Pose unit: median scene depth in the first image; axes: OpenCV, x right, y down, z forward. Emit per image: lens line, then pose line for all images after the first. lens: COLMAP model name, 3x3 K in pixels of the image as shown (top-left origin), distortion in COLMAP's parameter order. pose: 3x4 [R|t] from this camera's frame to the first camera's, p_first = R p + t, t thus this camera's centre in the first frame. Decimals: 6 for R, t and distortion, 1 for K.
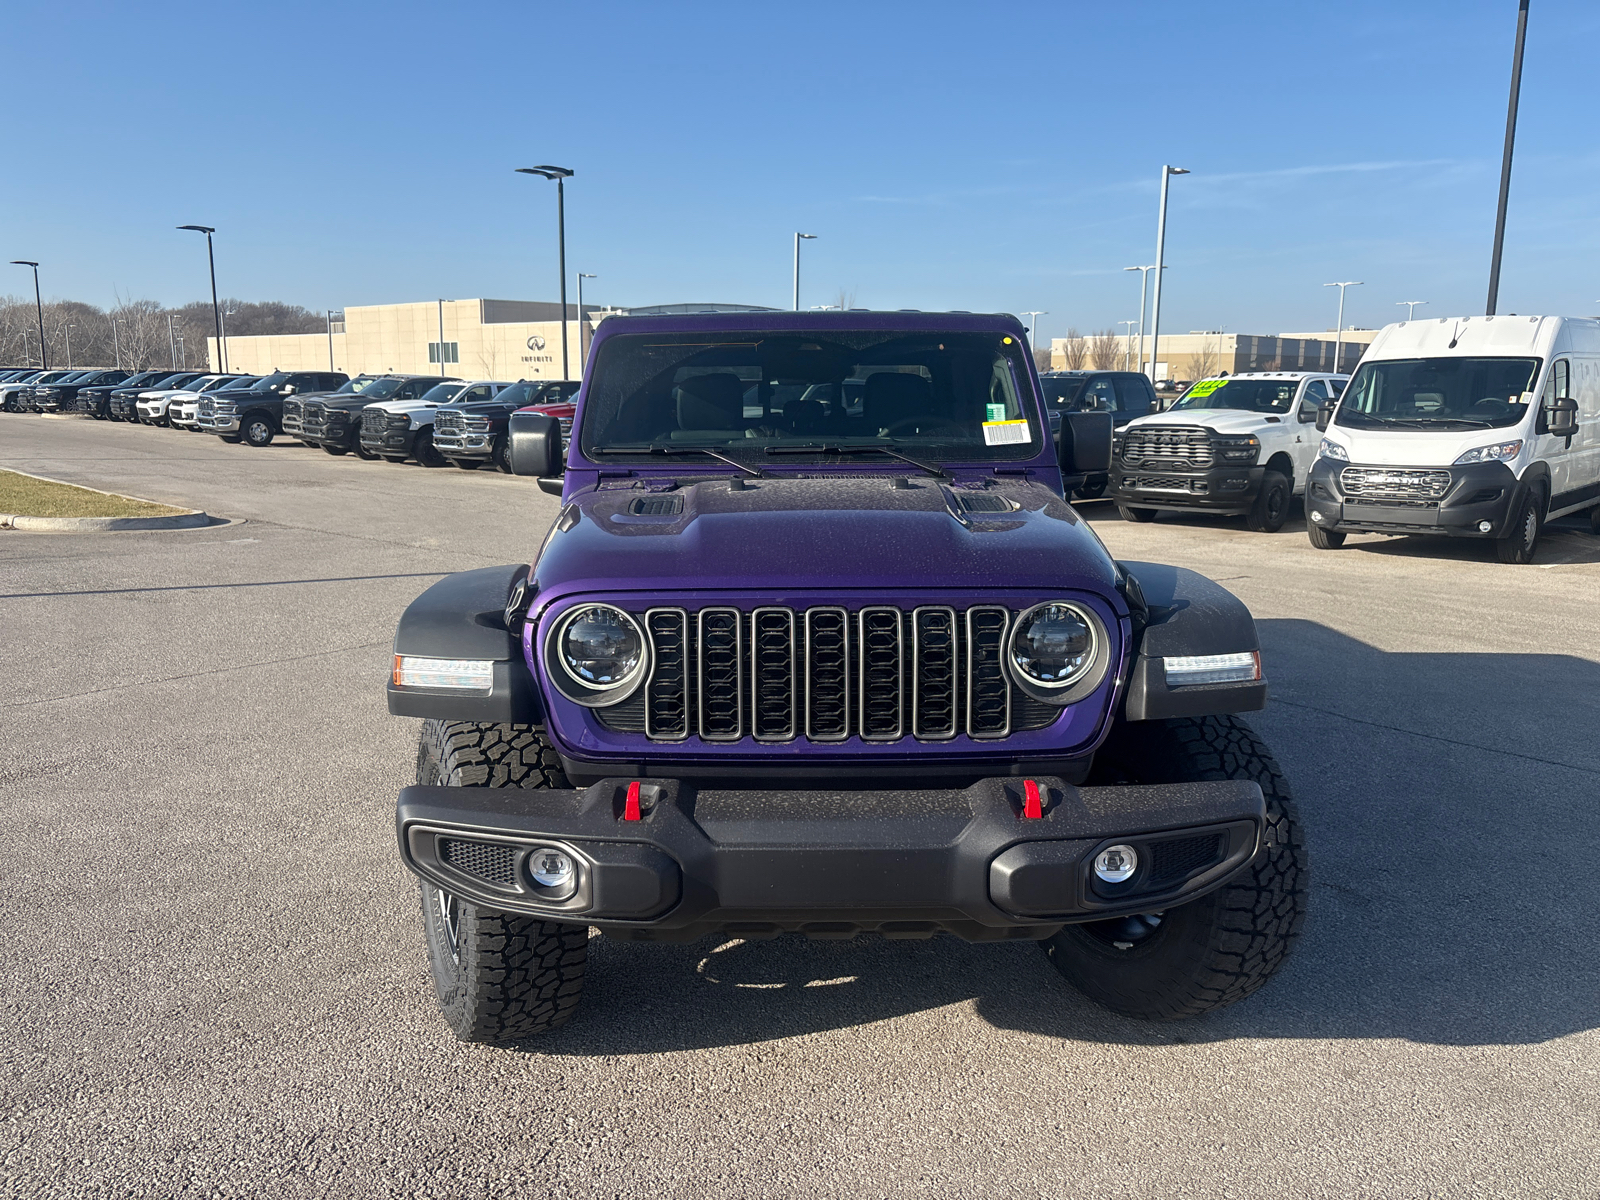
lens RADIAL K [[1193.5, 0, 787.7], [0, 1193.5, 595.8], [0, 0, 1]] dist [0.017986, -0.004749]
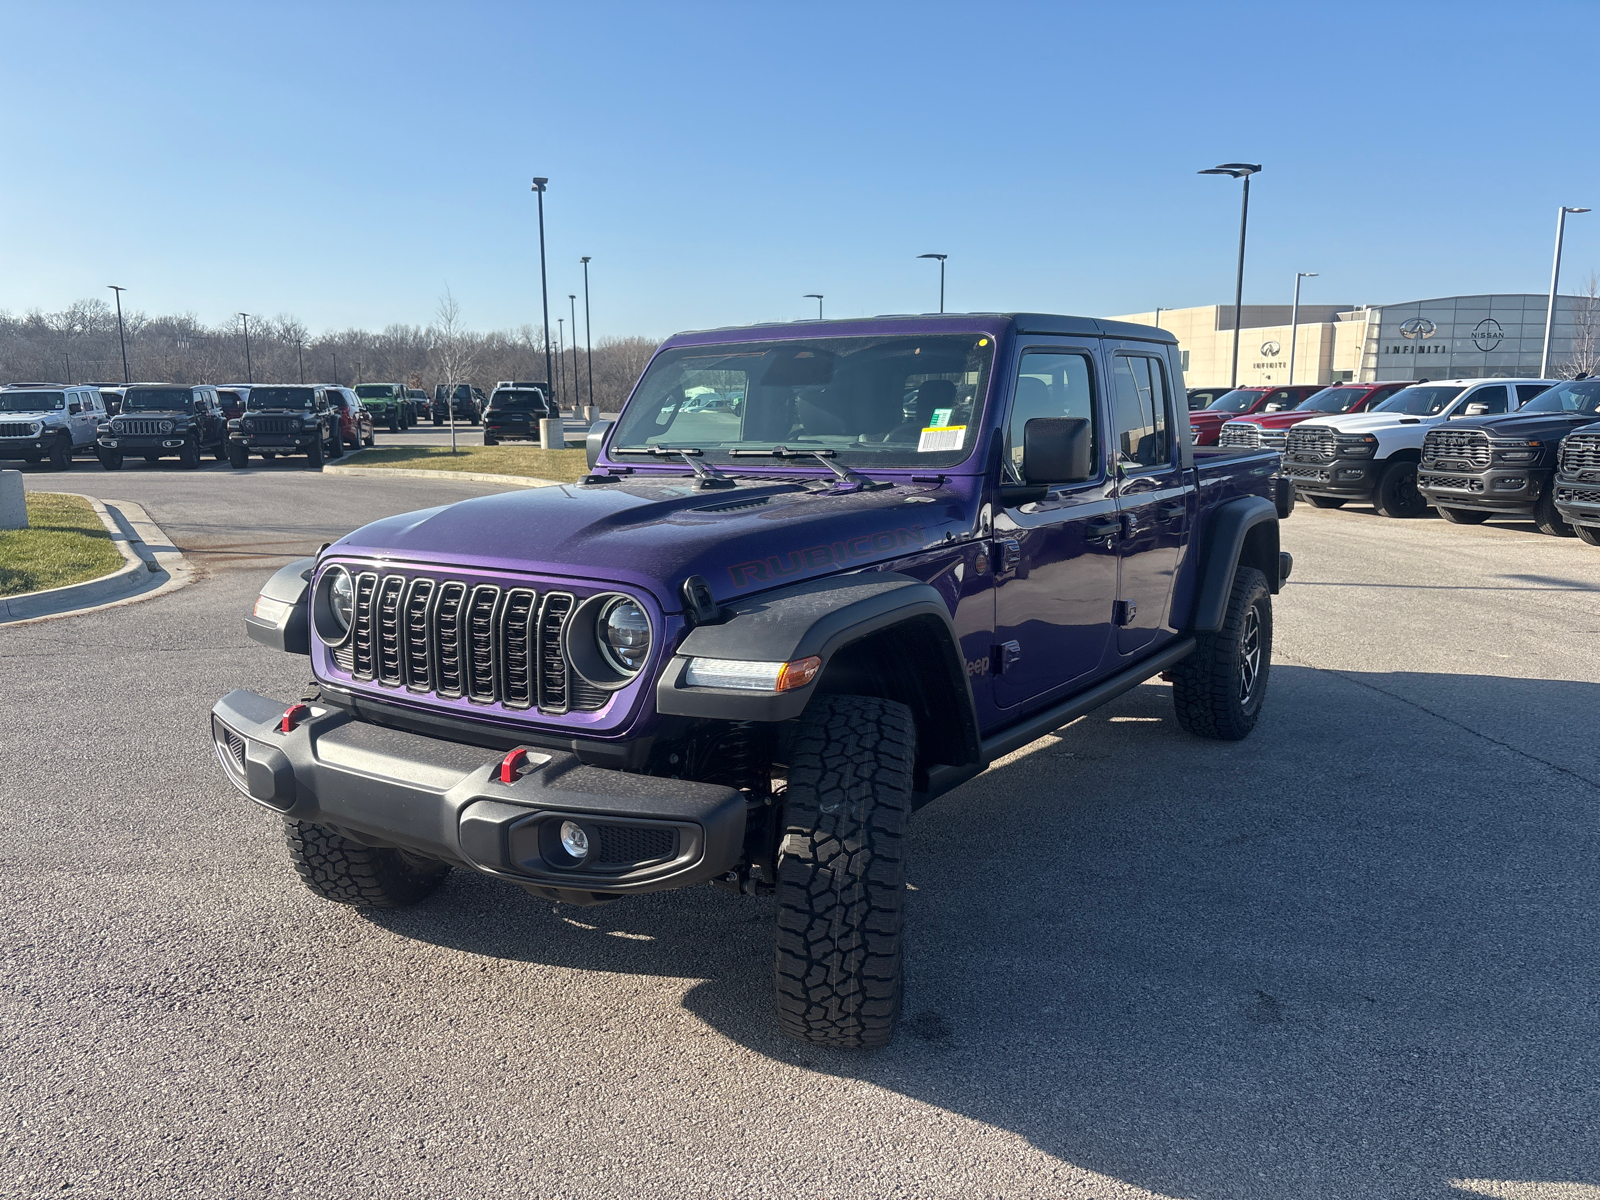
lens RADIAL K [[1195.1, 0, 795.2], [0, 1195.1, 607.7], [0, 0, 1]] dist [0.028054, -0.028473]
pose [[0.832708, 0.088098, -0.546659, 0.627683], [-0.087239, 0.995805, 0.027593, -0.017566], [0.546797, 0.024713, 0.836901, 0.132262]]
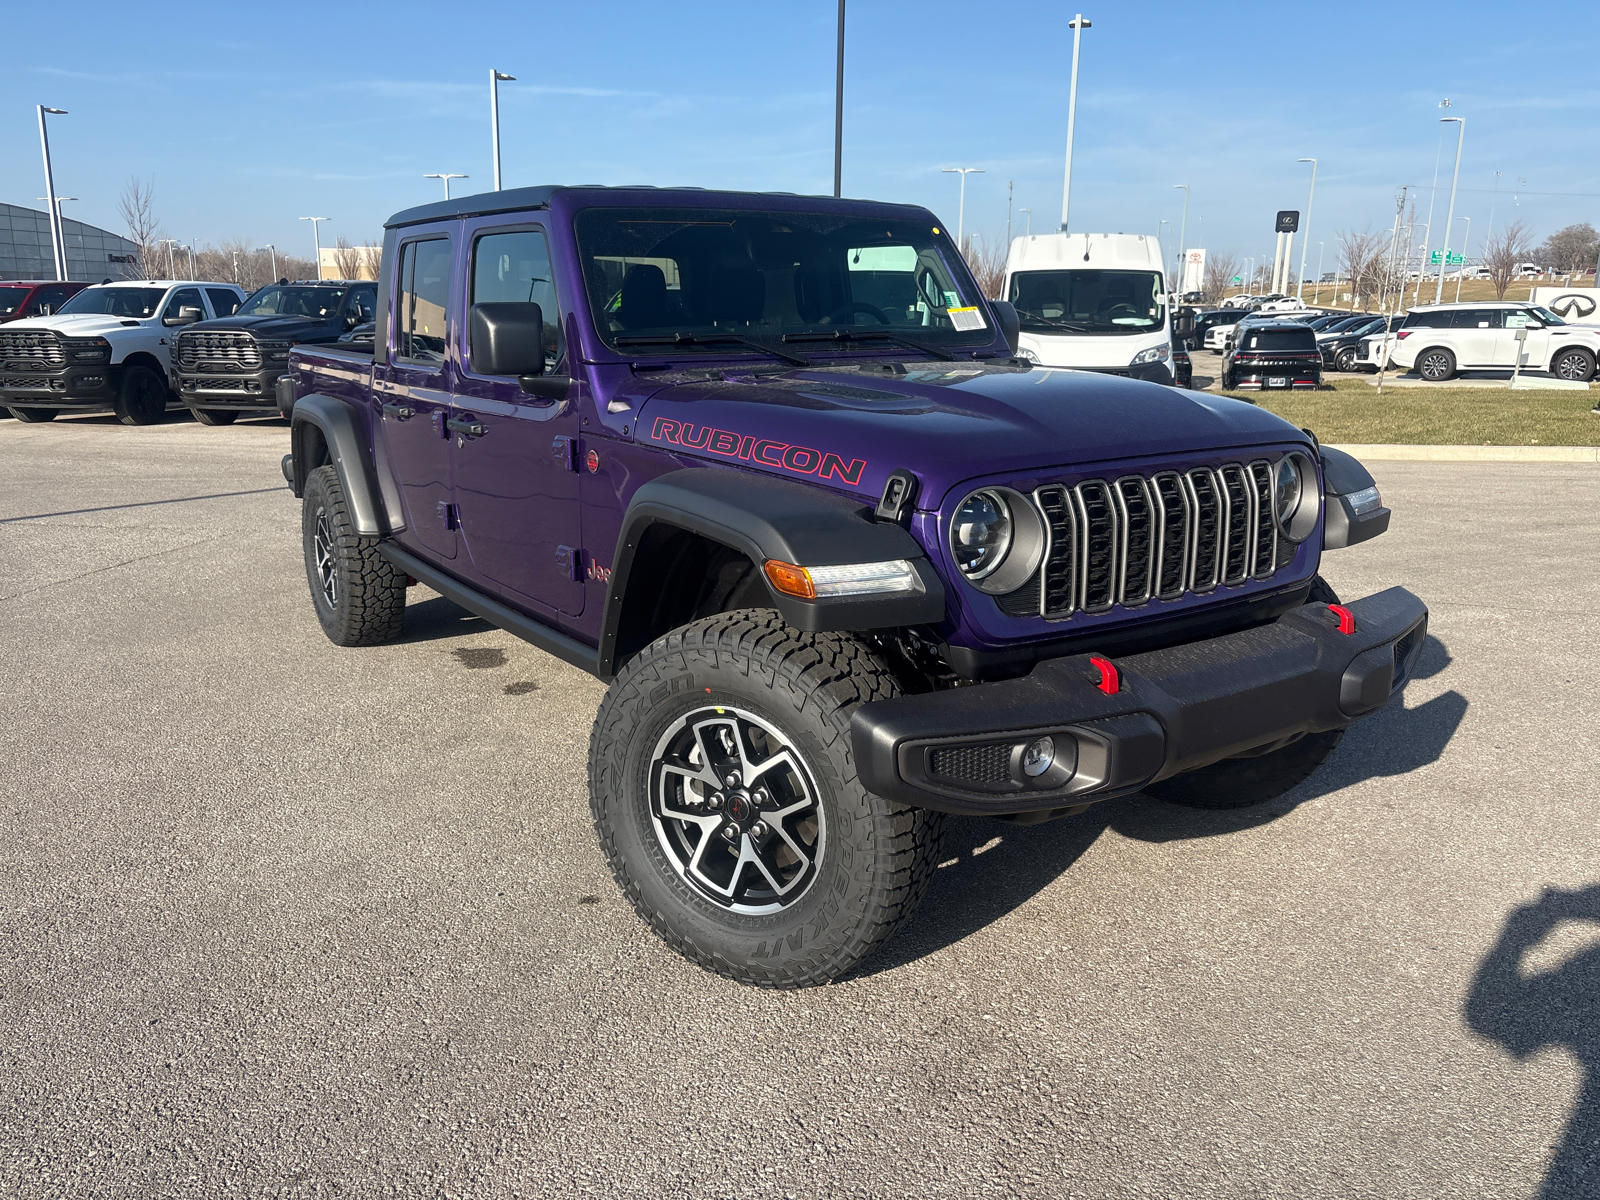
lens RADIAL K [[1195.1, 0, 795.2], [0, 1195.1, 607.7], [0, 0, 1]] dist [0.028054, -0.028473]
pose [[0.838335, -0.129924, 0.529447, -0.539561], [0.088980, 0.990772, 0.102238, -0.005938], [-0.537844, -0.038600, 0.842160, 0.182930]]
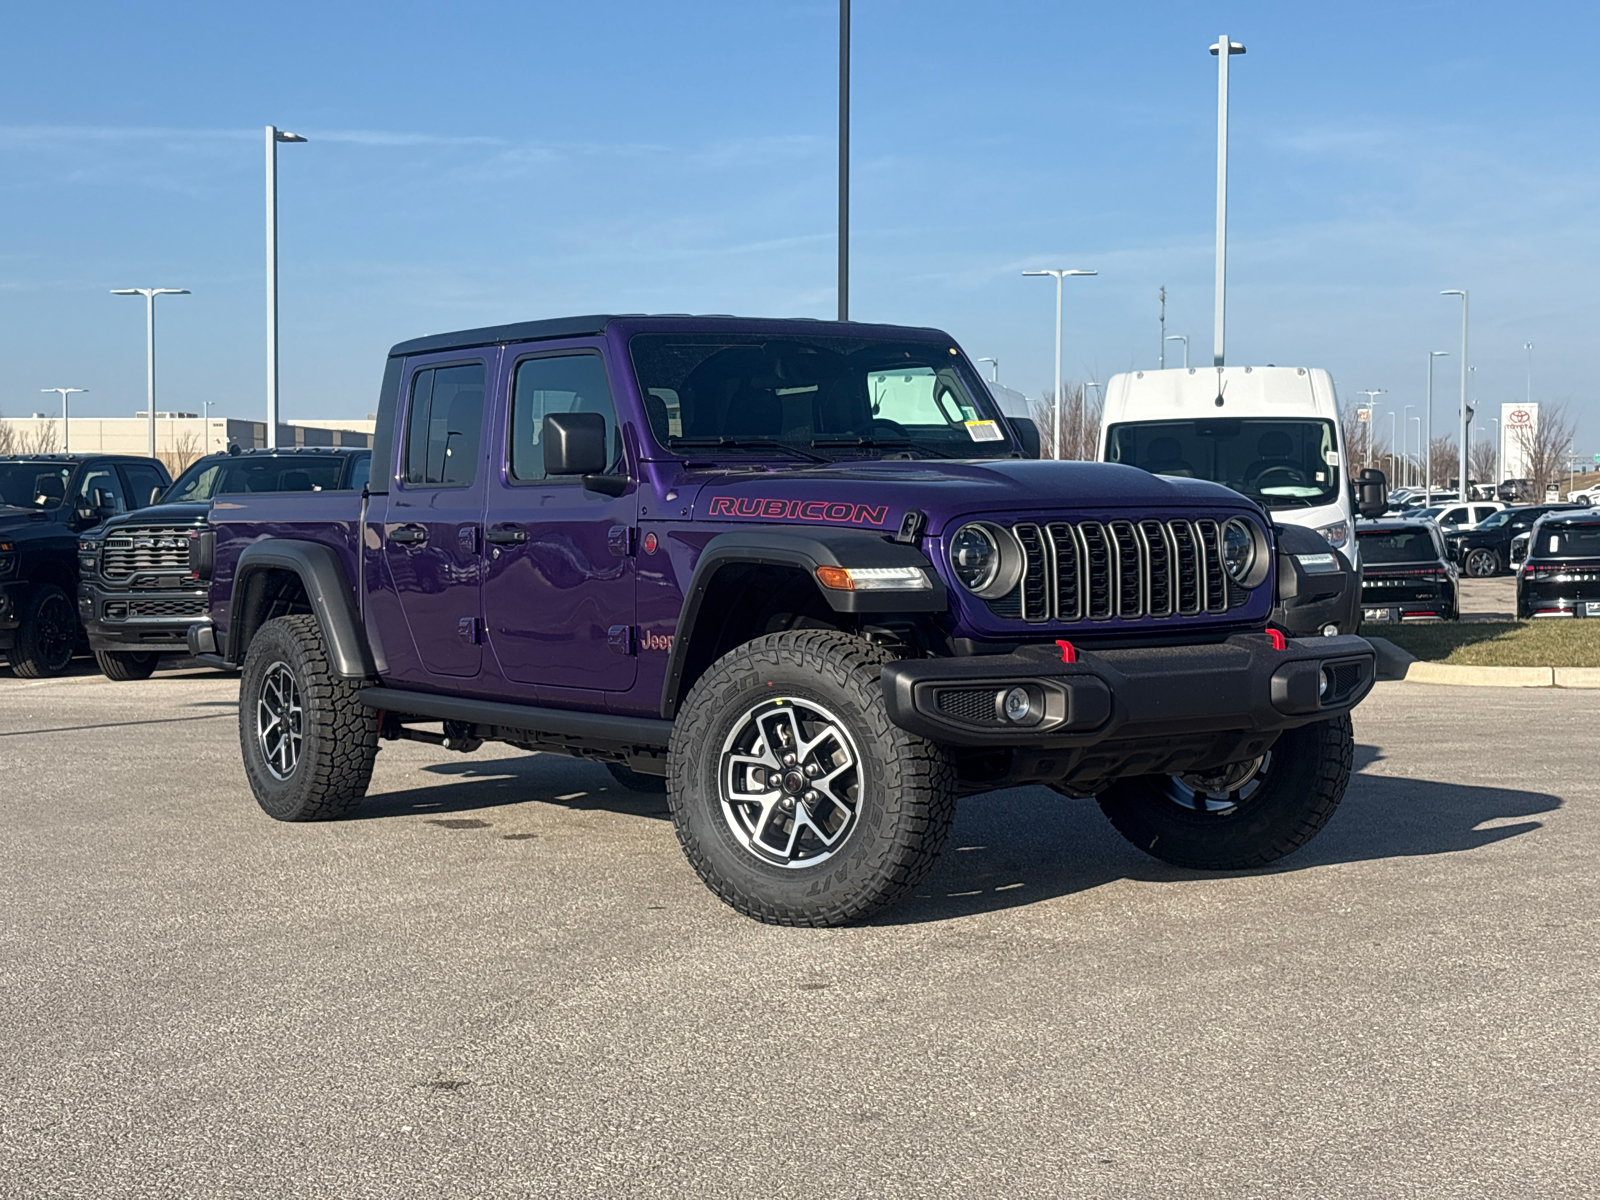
lens RADIAL K [[2314.0, 0, 746.0], [0, 2314.0, 596.2], [0, 0, 1]] dist [0.129897, -0.036218]
pose [[0.841740, -0.025640, 0.539273, -1.161455], [0.099968, 0.989001, -0.109015, 0.225378], [-0.530546, 0.145672, 0.835045, -0.645650]]
